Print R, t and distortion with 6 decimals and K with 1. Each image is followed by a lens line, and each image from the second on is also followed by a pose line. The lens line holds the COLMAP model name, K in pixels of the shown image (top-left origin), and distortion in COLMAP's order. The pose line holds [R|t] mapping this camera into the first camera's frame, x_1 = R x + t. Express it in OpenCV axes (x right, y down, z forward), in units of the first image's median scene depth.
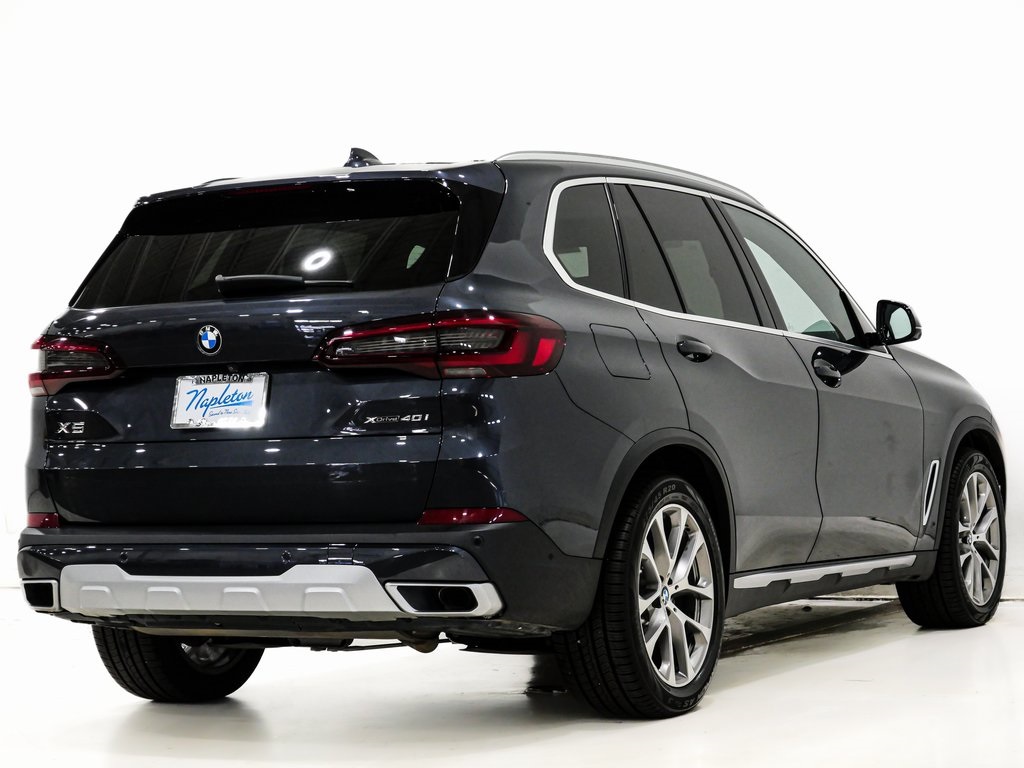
lens RADIAL K [[2228.9, 0, 512.6], [0, 2228.9, 388.8], [0, 0, 1]] dist [-0.011556, 0.000000]
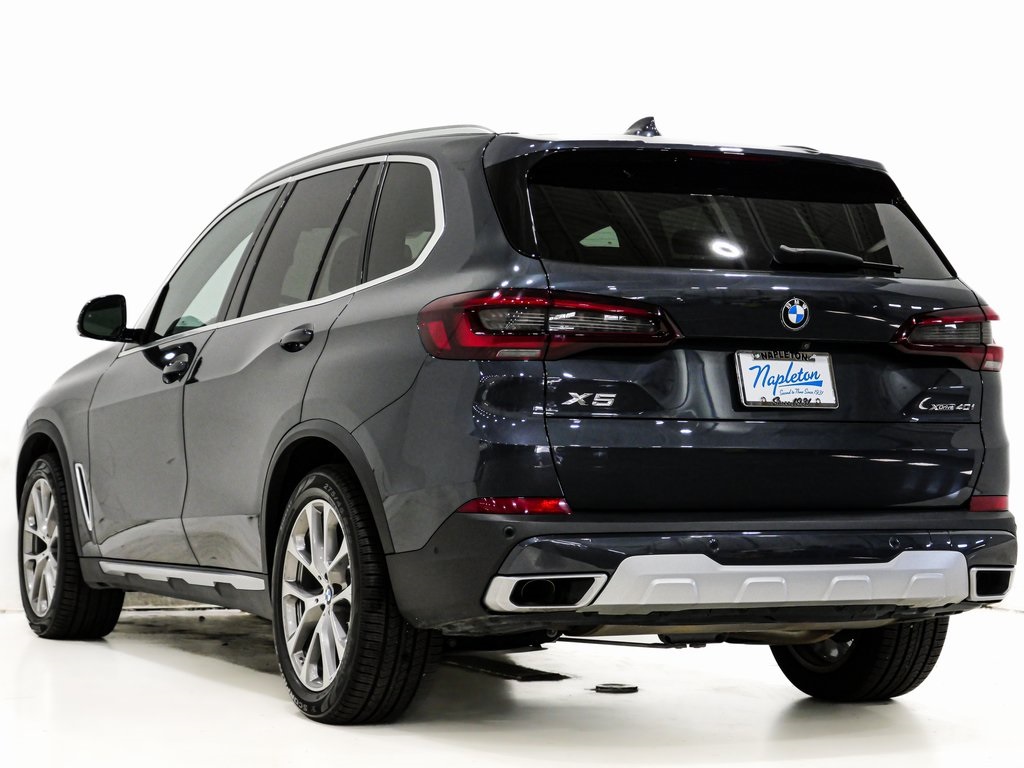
lens RADIAL K [[2392.2, 0, 512.0], [0, 2392.2, 377.0], [0, 0, 1]] dist [0.114831, 0.000000]
pose [[0.596871, 0.051424, 0.800688, -1.010812], [-0.040394, 0.998604, -0.034023, 0.043616], [-0.801320, -0.012036, 0.598115, 0.487075]]
